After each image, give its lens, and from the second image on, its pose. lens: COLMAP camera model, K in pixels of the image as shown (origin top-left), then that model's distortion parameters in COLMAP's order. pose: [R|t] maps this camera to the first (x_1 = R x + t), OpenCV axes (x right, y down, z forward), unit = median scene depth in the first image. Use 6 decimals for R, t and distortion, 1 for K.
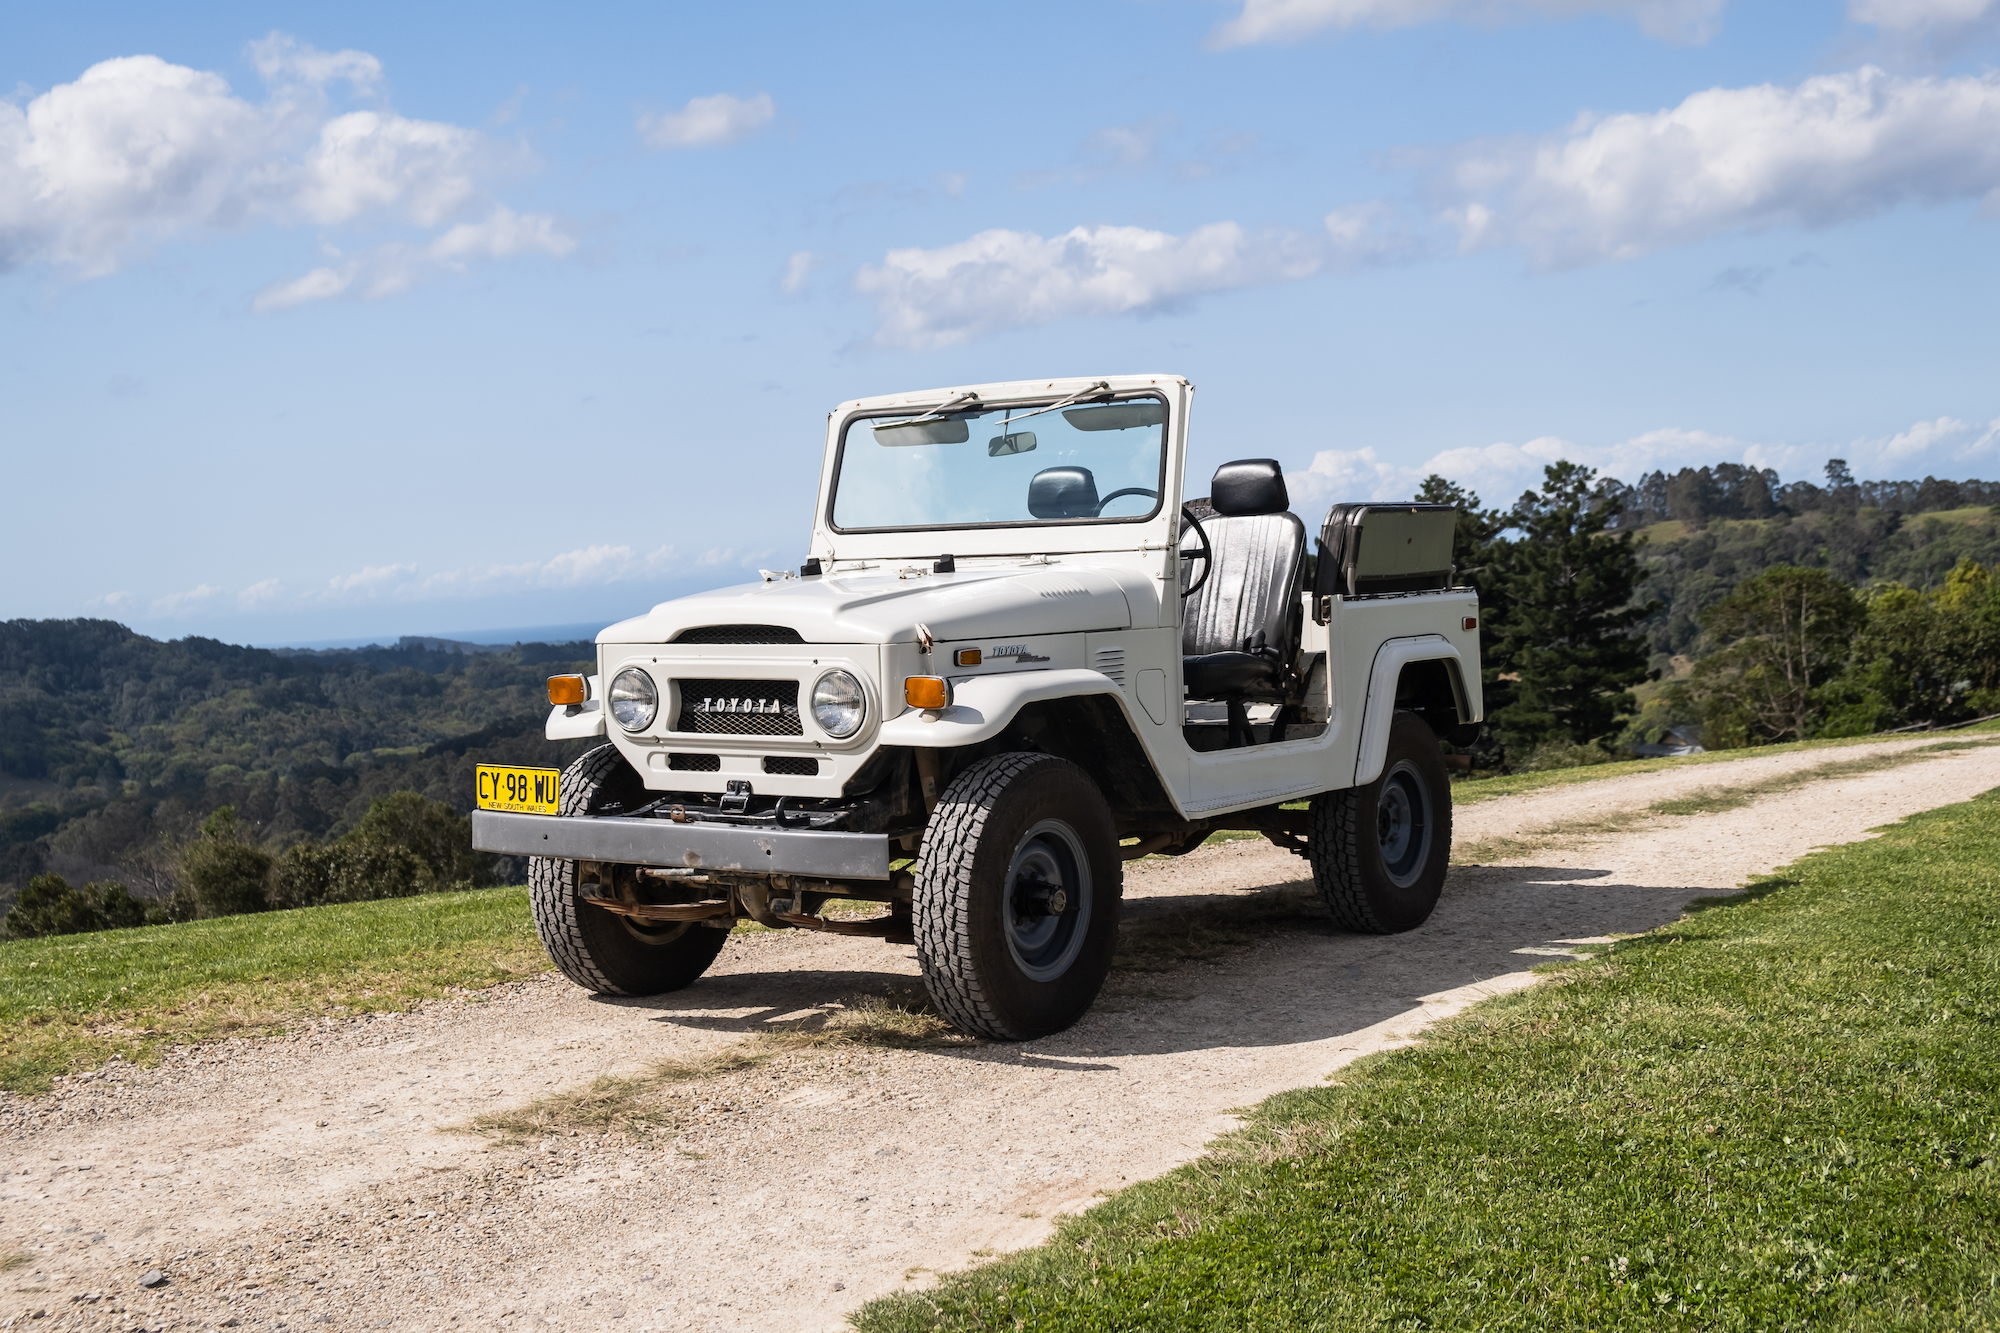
lens RADIAL K [[2387.8, 0, 989.5], [0, 2387.8, 693.5], [0, 0, 1]] dist [-0.028654, 0.038875]
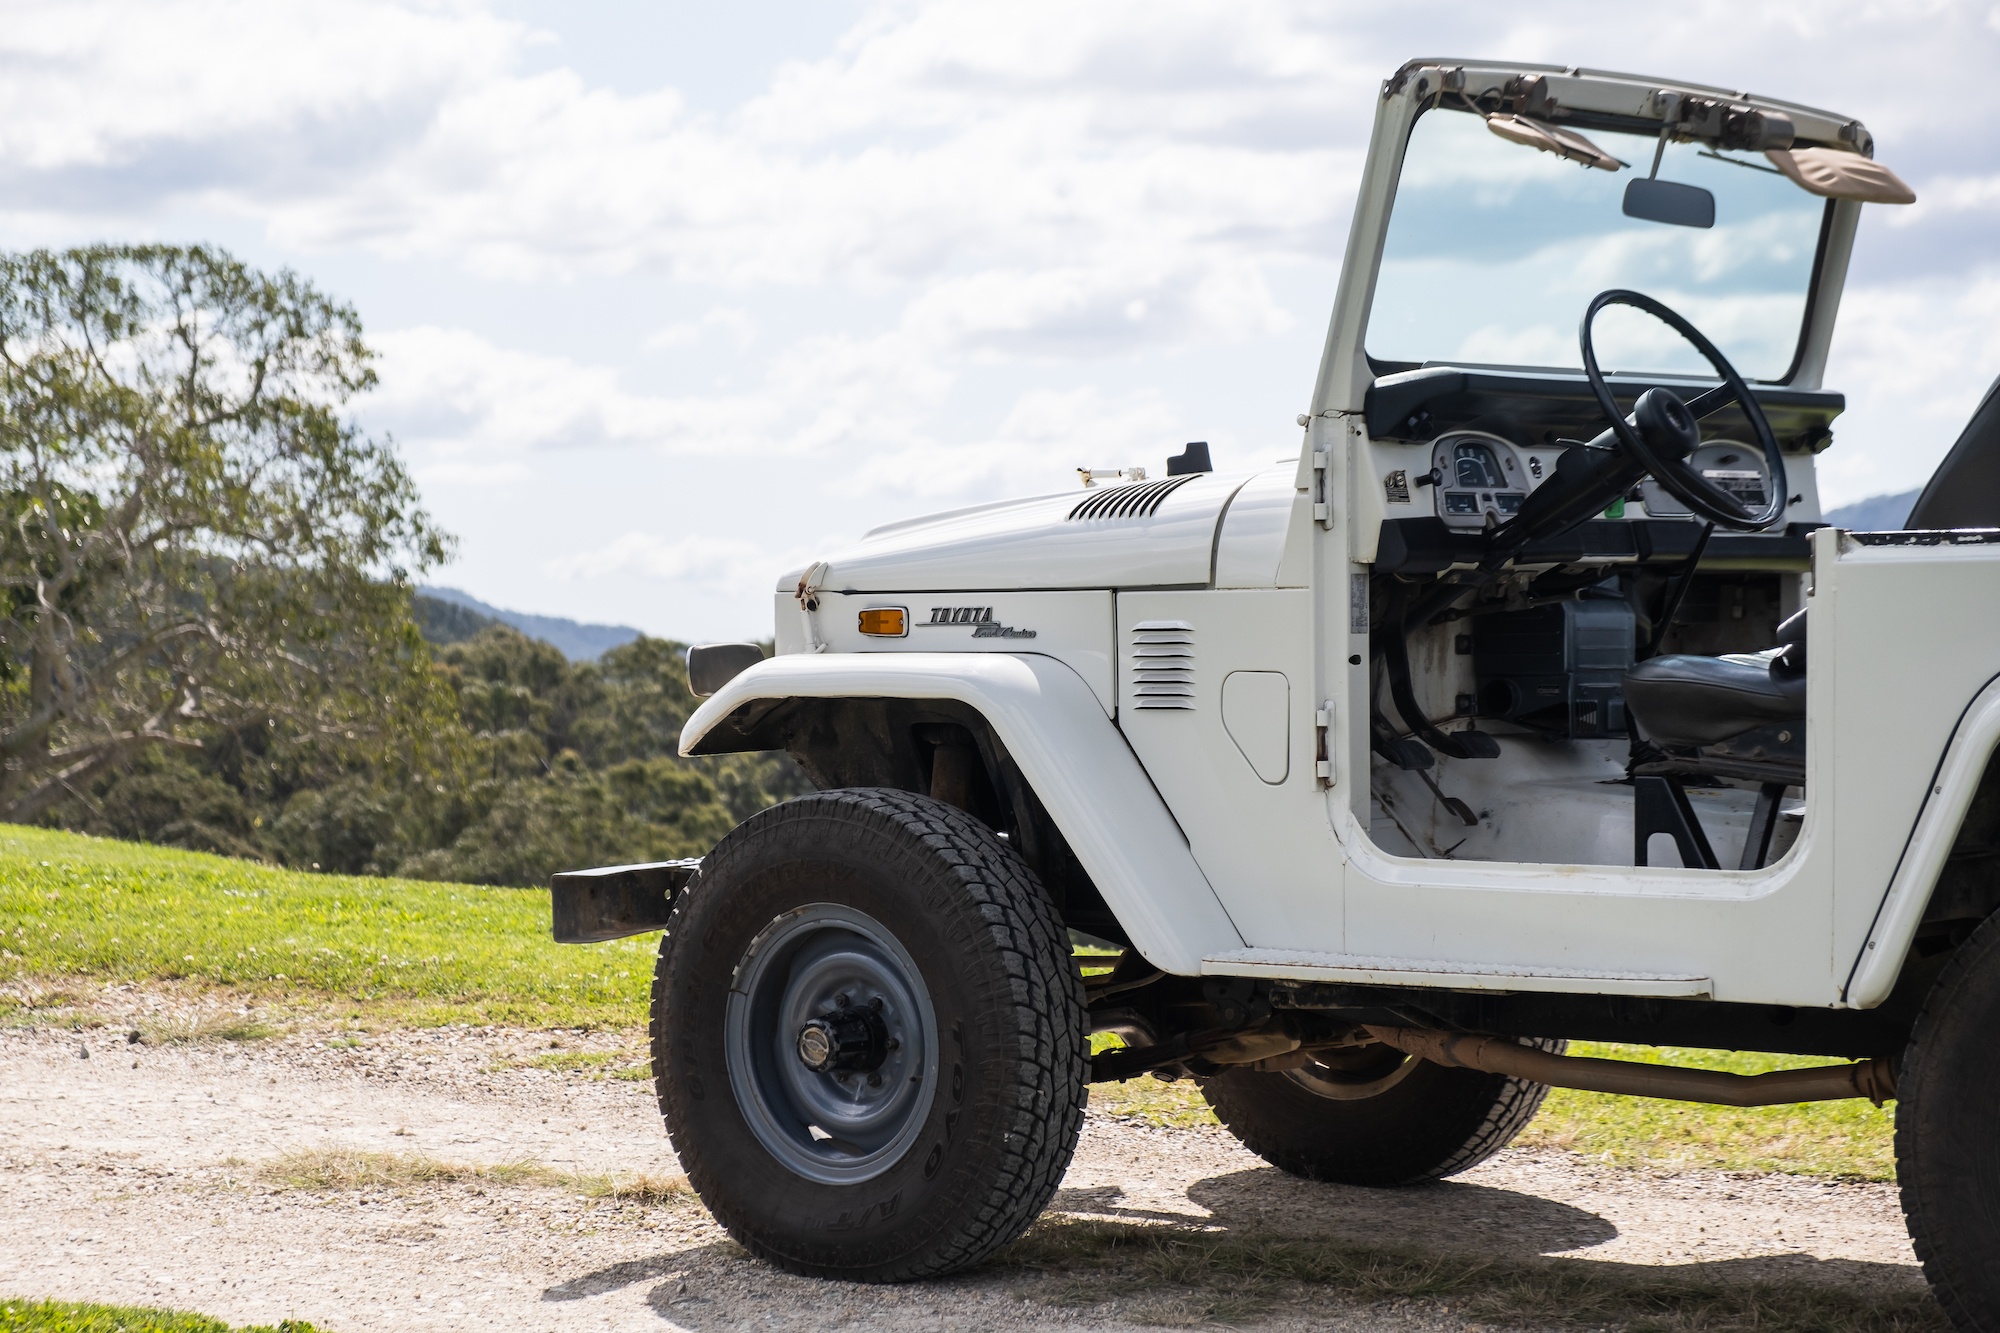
lens RADIAL K [[4841.0, 0, 1000.0], [0, 4841.0, 666.5], [0, 0, 1]] dist [0.496660, -0.202644]
pose [[-0.064201, 0.039276, -0.997164, 1.157289], [-0.042686, 0.998203, 0.042065, -0.054587], [0.997024, 0.045266, -0.062409, 1.076052]]
